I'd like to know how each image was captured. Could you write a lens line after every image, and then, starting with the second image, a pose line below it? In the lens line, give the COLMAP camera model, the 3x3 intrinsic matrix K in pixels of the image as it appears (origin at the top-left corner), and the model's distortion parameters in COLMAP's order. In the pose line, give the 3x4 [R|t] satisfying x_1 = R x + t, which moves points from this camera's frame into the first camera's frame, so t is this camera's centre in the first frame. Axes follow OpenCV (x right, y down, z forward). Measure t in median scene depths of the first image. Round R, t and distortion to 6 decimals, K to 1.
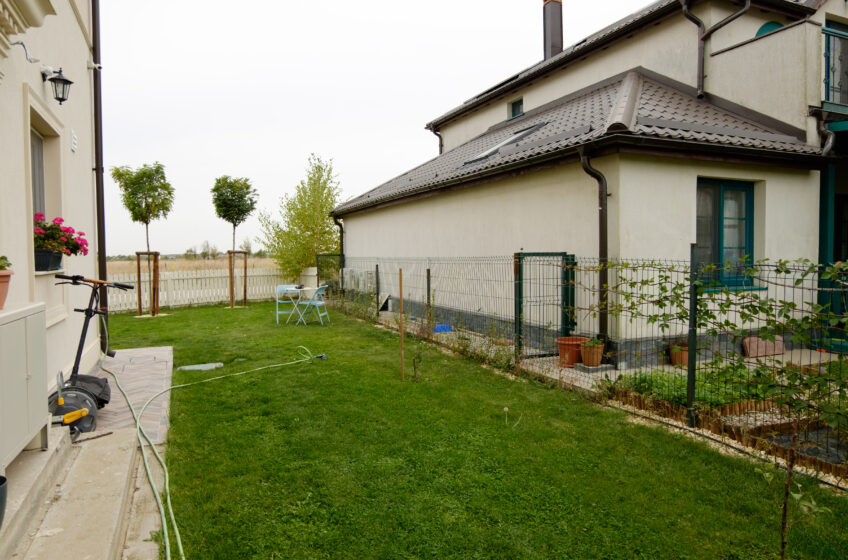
lens RADIAL K [[565.9, 0, 424.0], [0, 565.9, 280.0], [0, 0, 1]] dist [-0.034738, 0.000117]
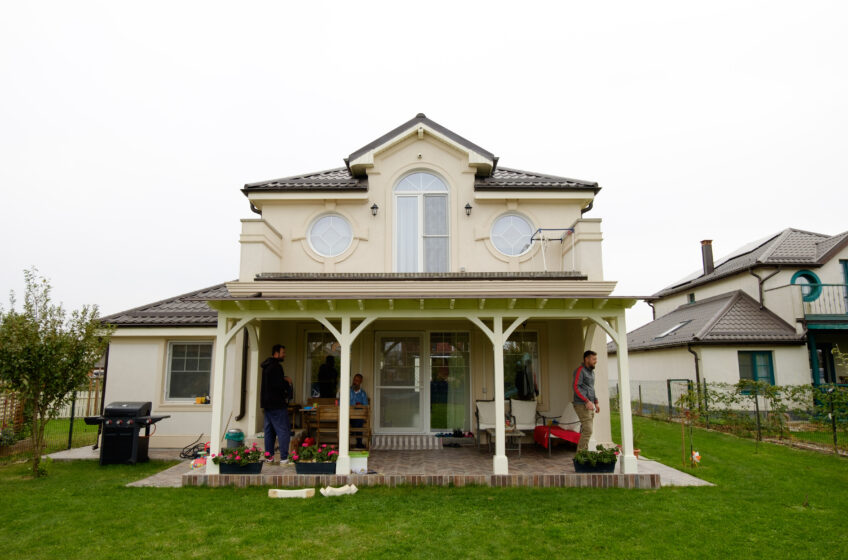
lens RADIAL K [[565.9, 0, 424.0], [0, 565.9, 280.0], [0, 0, 1]] dist [-0.034738, 0.000117]
pose [[0.915239, -0.060230, -0.398384, 0.178674], [-0.023978, 0.978869, -0.203078, 0.055929], [0.402197, 0.195417, 0.894455, -1.839083]]
